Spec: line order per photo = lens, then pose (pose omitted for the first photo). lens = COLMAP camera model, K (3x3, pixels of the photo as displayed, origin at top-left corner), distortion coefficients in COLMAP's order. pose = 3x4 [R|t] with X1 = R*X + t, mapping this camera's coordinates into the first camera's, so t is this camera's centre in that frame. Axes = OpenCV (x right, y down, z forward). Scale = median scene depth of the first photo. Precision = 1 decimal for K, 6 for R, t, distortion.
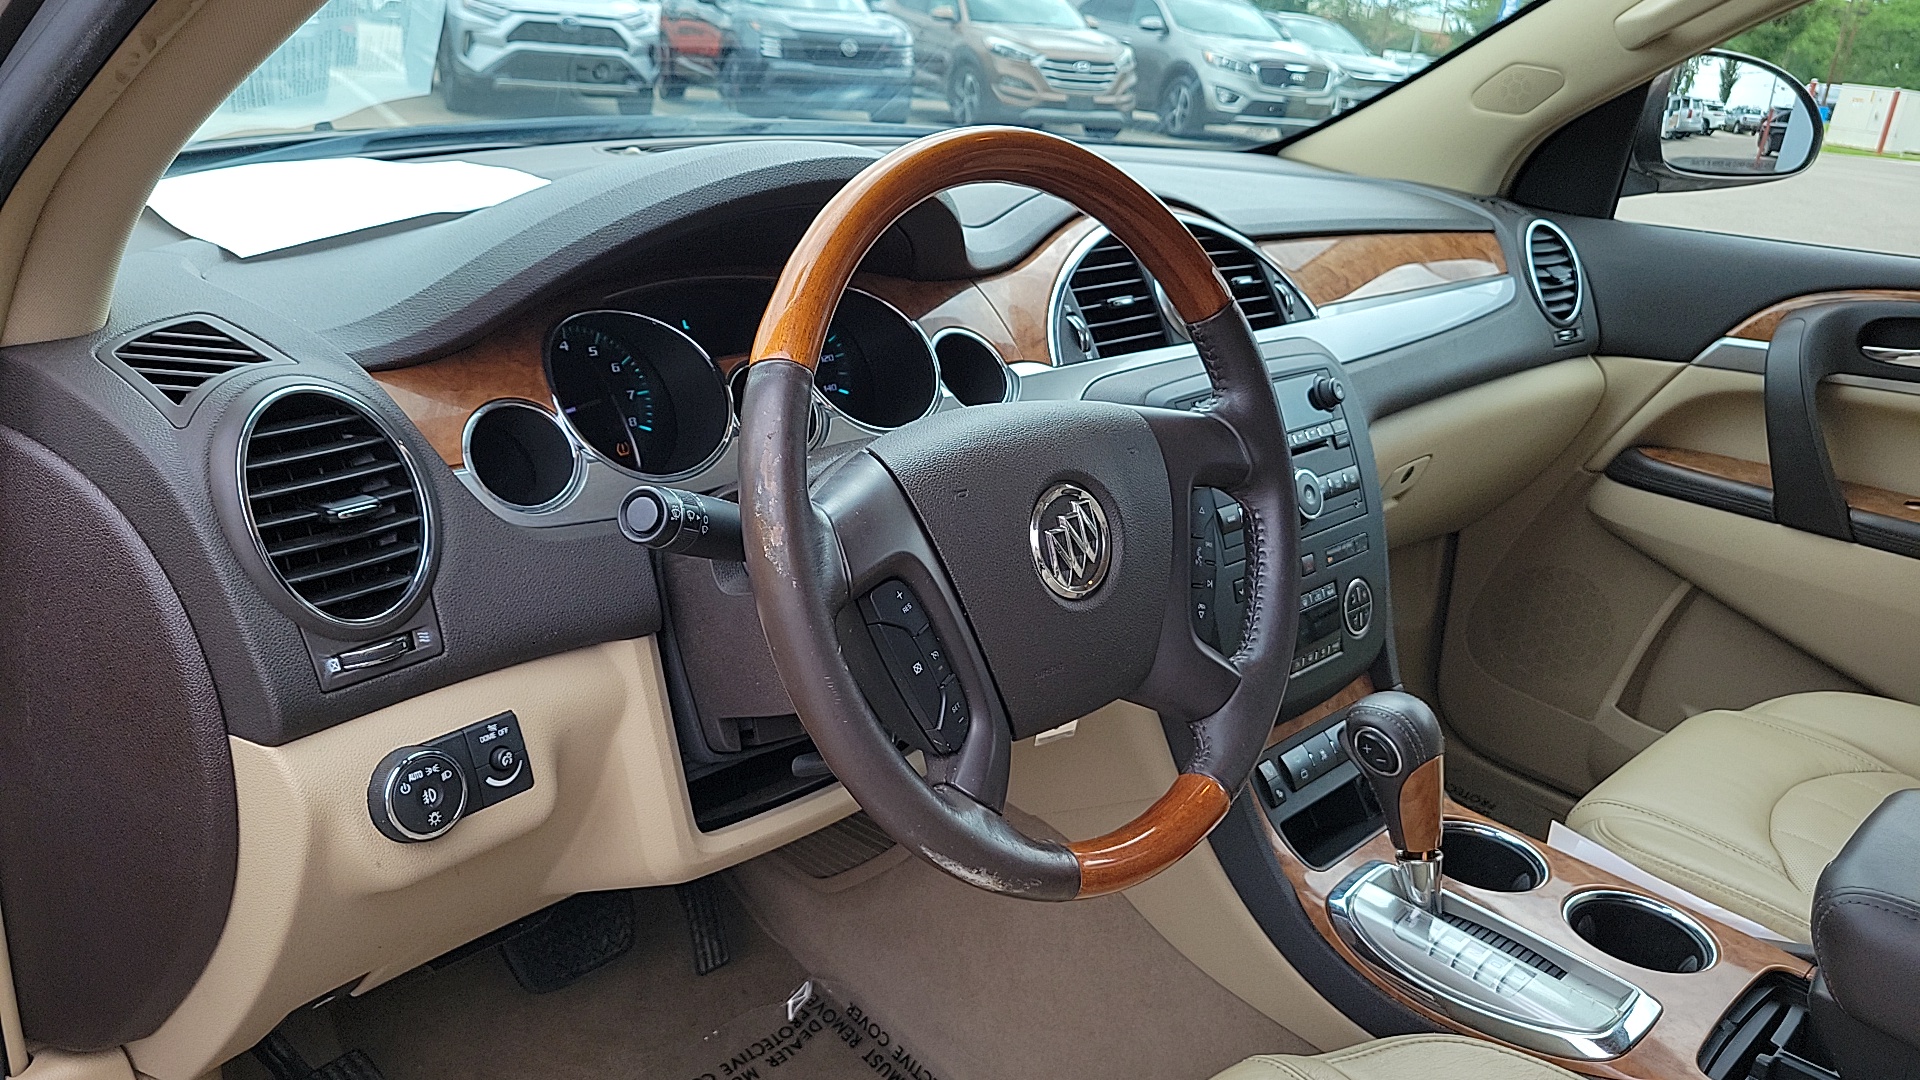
lens RADIAL K [[1472.6, 0, 951.9], [0, 1472.6, 525.2], [0, 0, 1]] dist [0.022192, -0.003731]
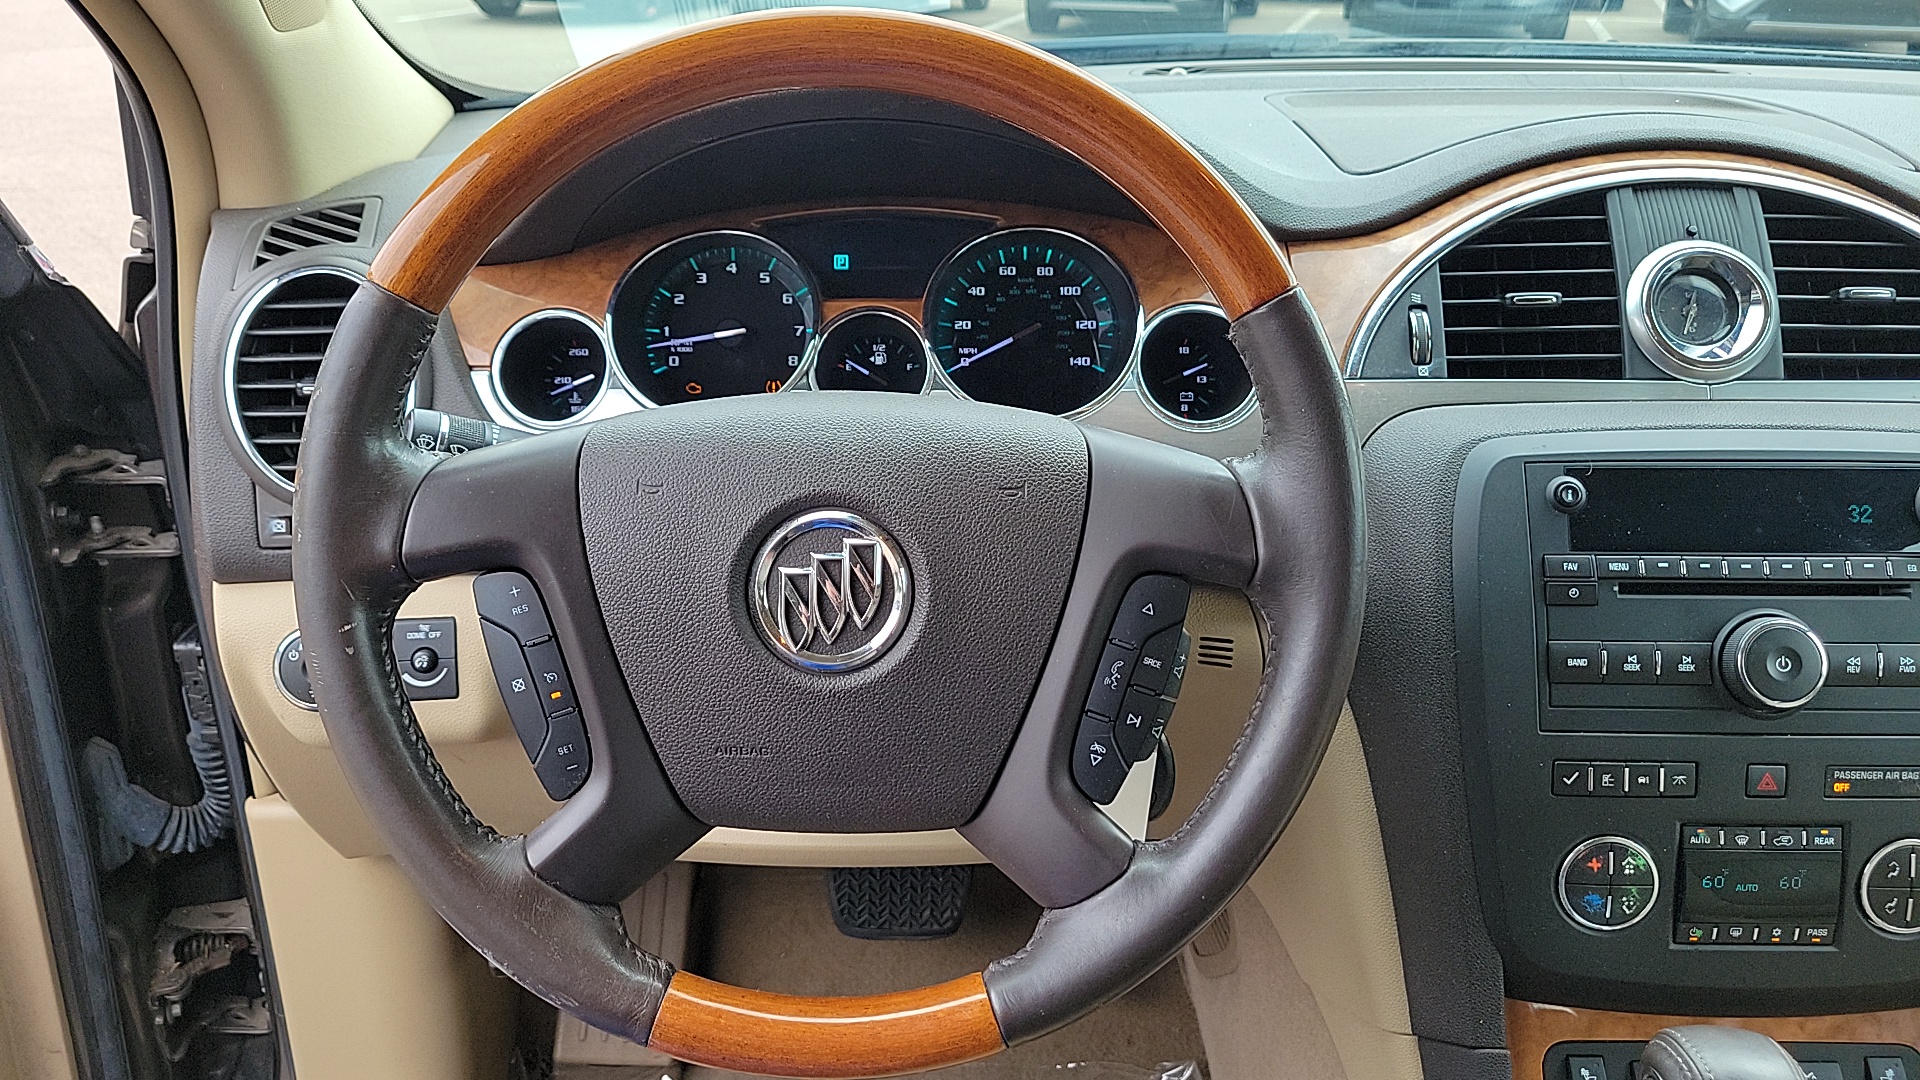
lens RADIAL K [[1472.6, 0, 951.9], [0, 1472.6, 525.2], [0, 0, 1]] dist [0.022192, -0.003731]
pose [[0.694049, 0.218283, -0.686039, 0.405446], [-0.197269, 0.974117, 0.110371, -0.074402], [0.692374, 0.058731, 0.719145, 0.347771]]
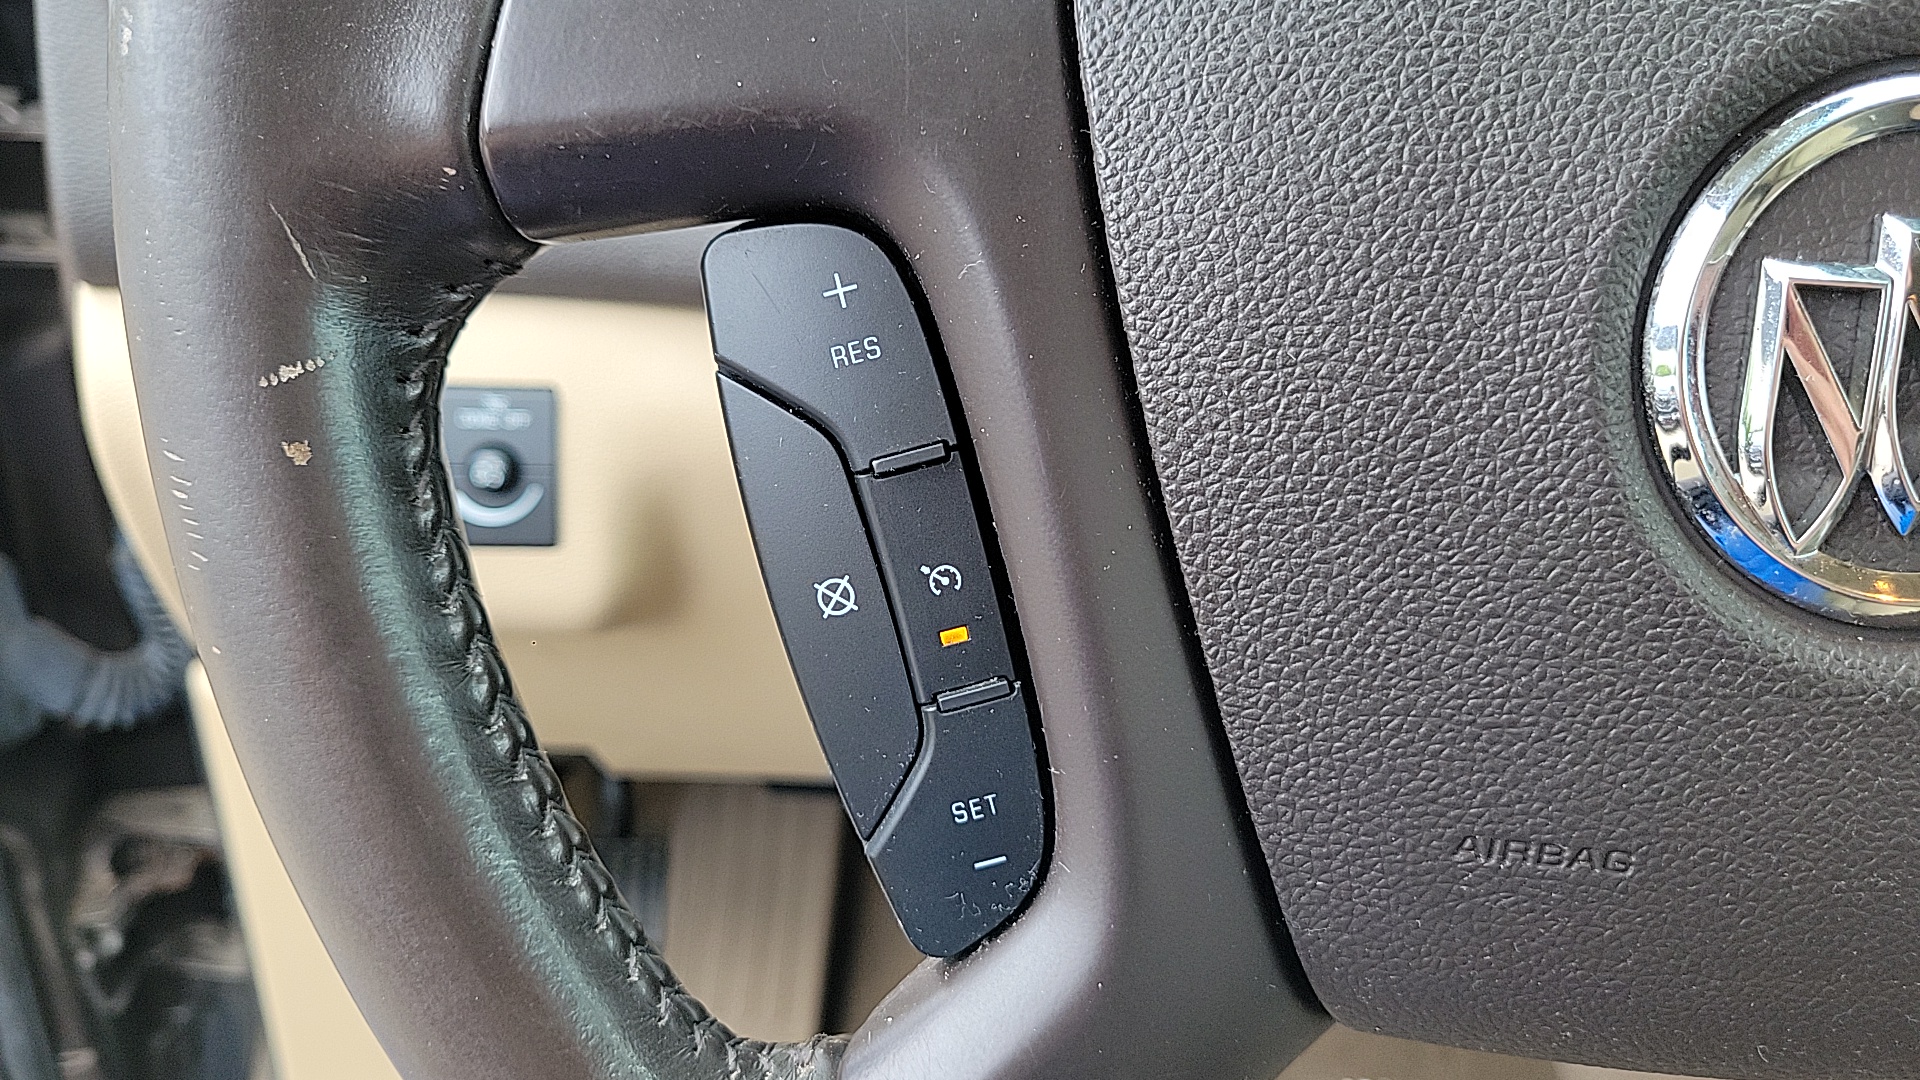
lens RADIAL K [[1539.6, 0, 954.0], [0, 1539.6, 541.6], [0, 0, 1]] dist [-0.005352, -0.003599]
pose [[0.655286, 0.349791, -0.669512, 0.097448], [-0.252323, 0.936774, 0.242463, 0.011781], [0.711993, 0.010051, 0.702115, 0.498731]]
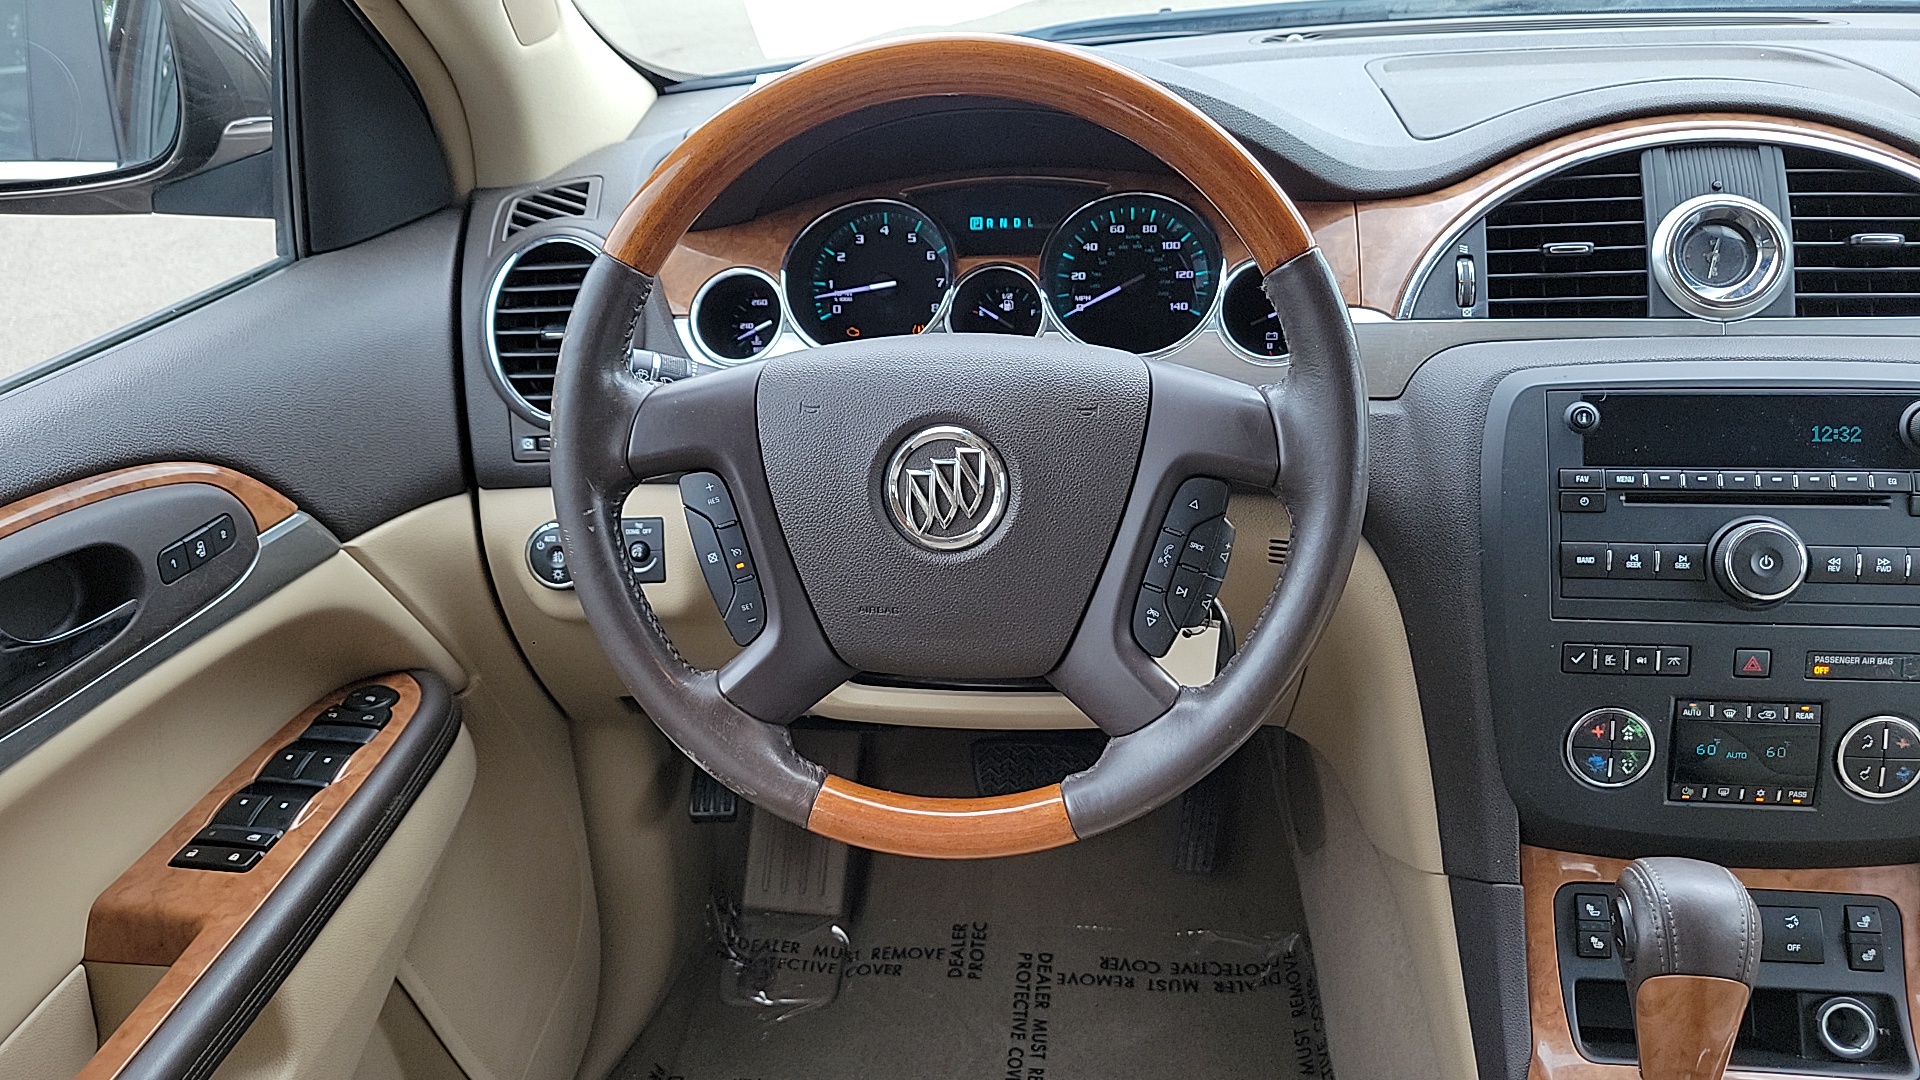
lens RADIAL K [[1472.3, 0, 951.7], [0, 1472.3, 531.1], [0, 0, 1]] dist [0.026503, -0.009442]
pose [[0.603113, 0.253860, -0.756181, 0.530451], [-0.186713, 0.966597, 0.175581, -0.085036], [0.775495, 0.035294, 0.630366, 0.276854]]
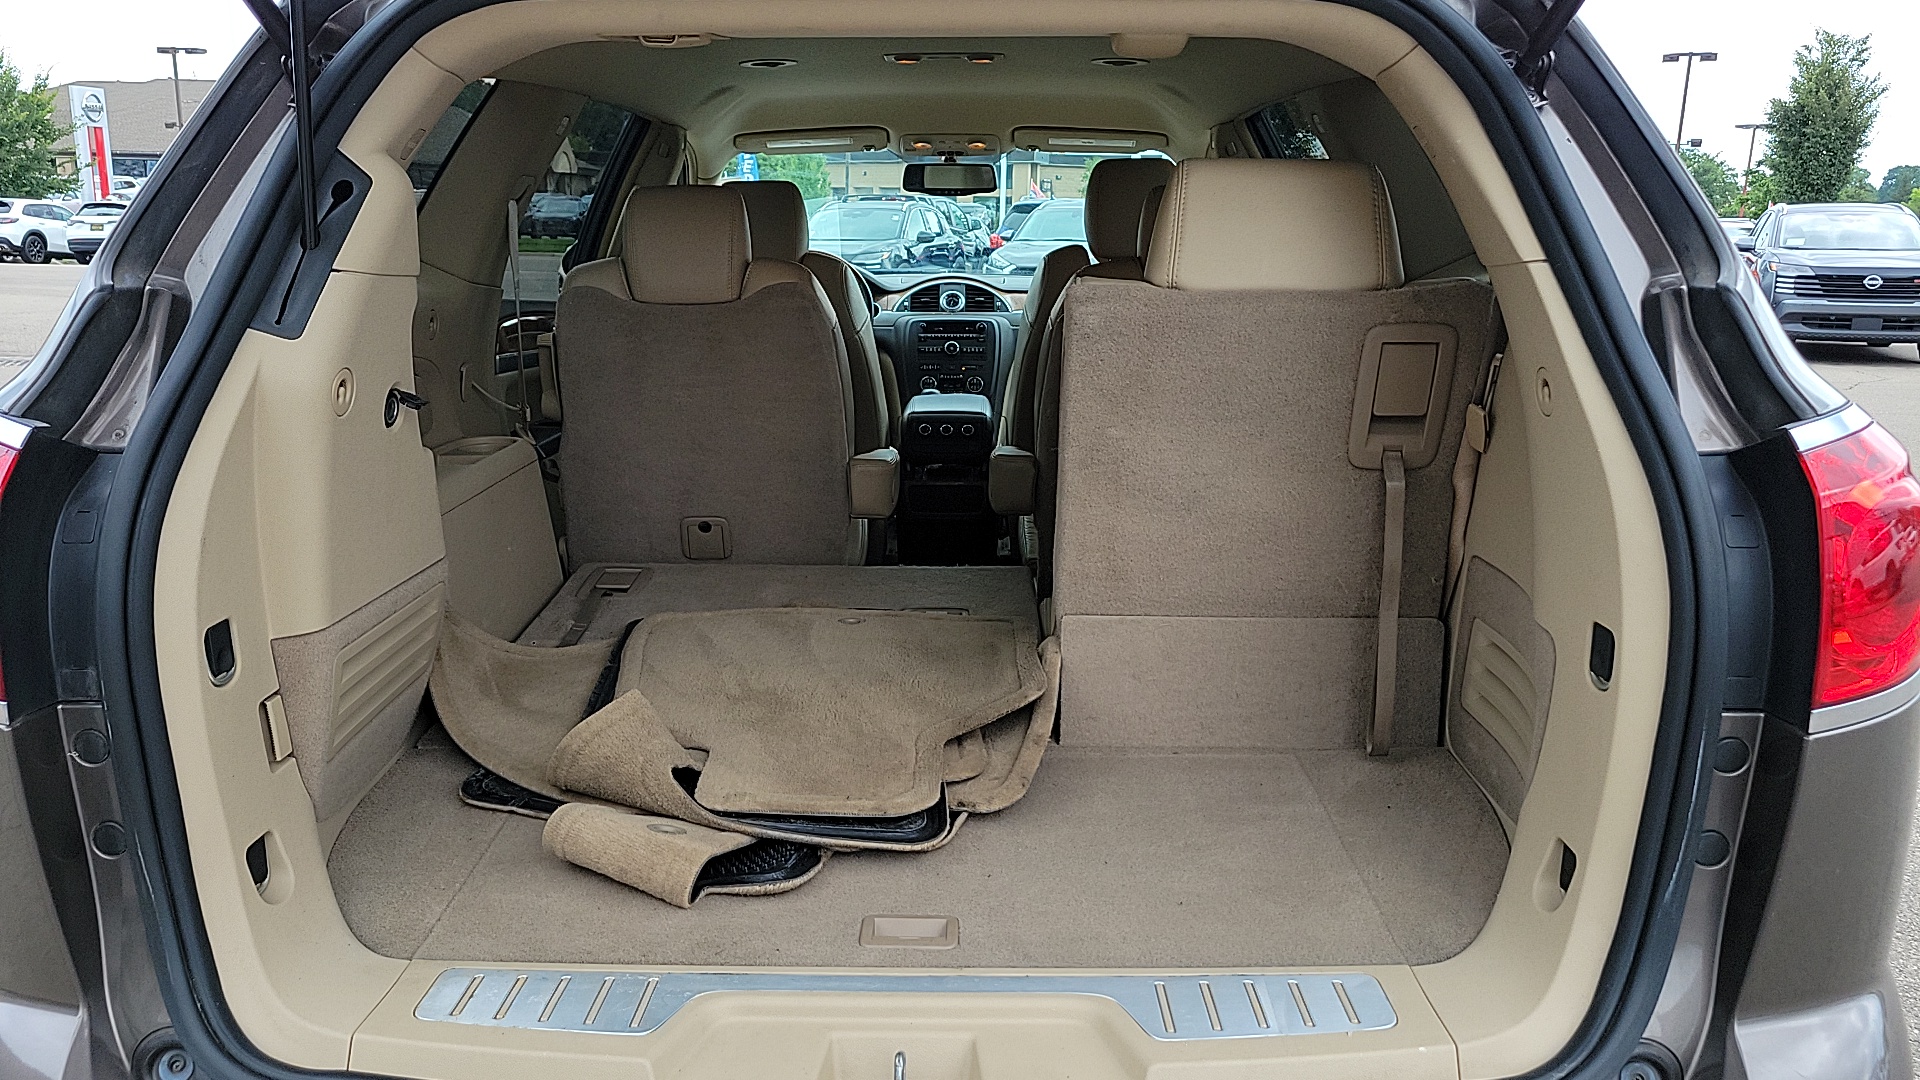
lens RADIAL K [[1472.6, 0, 951.9], [0, 1472.6, 525.2], [0, 0, 1]] dist [0.022192, -0.003731]
pose [[0.692222, 0.065113, -0.718741, 2.973853], [-0.207143, 0.971942, -0.111449, 0.837744], [0.691318, 0.226029, 0.686287, -1.476335]]
